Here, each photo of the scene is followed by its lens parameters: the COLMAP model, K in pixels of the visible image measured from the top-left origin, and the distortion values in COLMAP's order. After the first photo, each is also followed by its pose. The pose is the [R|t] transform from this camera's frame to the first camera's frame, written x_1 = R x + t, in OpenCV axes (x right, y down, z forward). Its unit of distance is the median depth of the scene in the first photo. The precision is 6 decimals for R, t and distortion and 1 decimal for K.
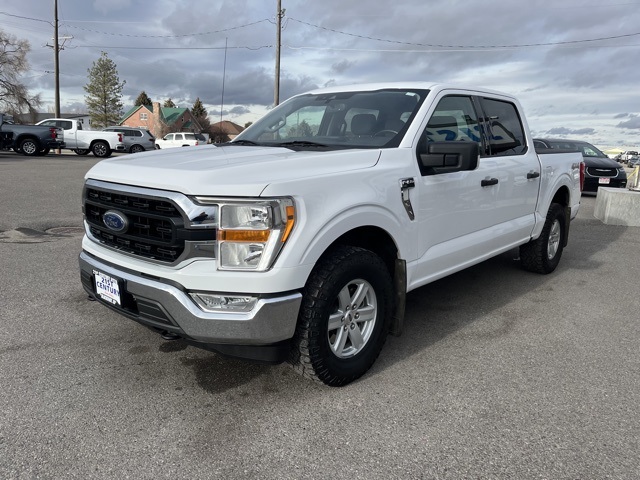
lens RADIAL K [[483.1, 0, 320.0], [0, 483.1, 240.0], [0, 0, 1]] dist [0.060619, -0.080760]
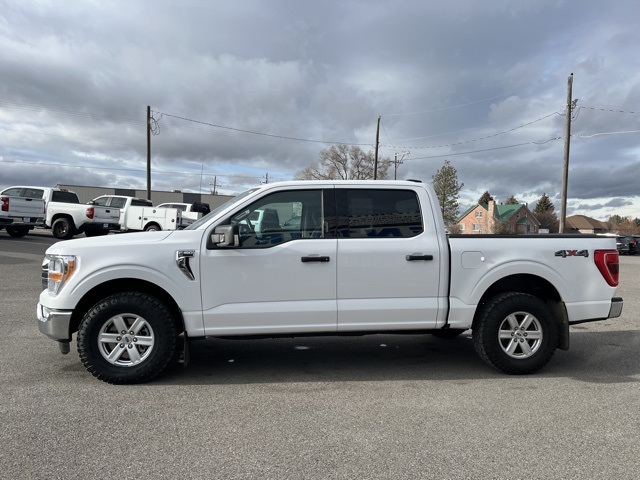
lens RADIAL K [[483.1, 0, 320.0], [0, 483.1, 240.0], [0, 0, 1]] dist [0.060619, -0.080760]
pose [[0.772426, -0.004945, -0.635085, 1.330760], [-0.118648, 0.981242, -0.151946, 0.013226], [0.623924, 0.192719, 0.757350, 0.143614]]
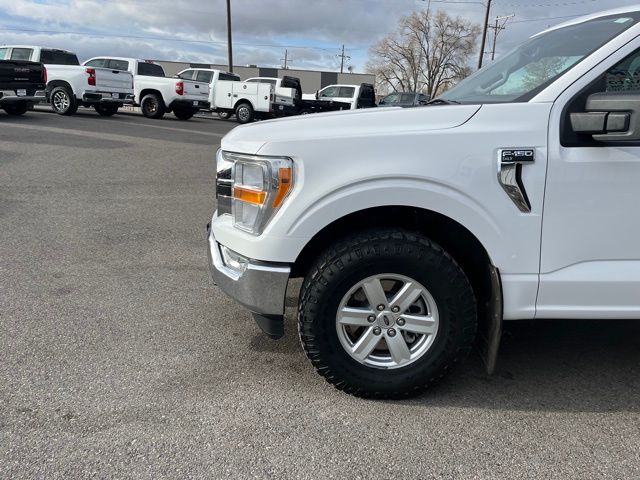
lens RADIAL K [[486.8, 0, 311.5], [0, 486.8, 237.5], [0, 0, 1]] dist [0.024662, -0.004776]
pose [[0.668369, 0.173367, -0.723345, 0.473331], [-0.146613, 0.984087, 0.100390, -0.031044], [0.729238, 0.038954, 0.683150, 0.320763]]
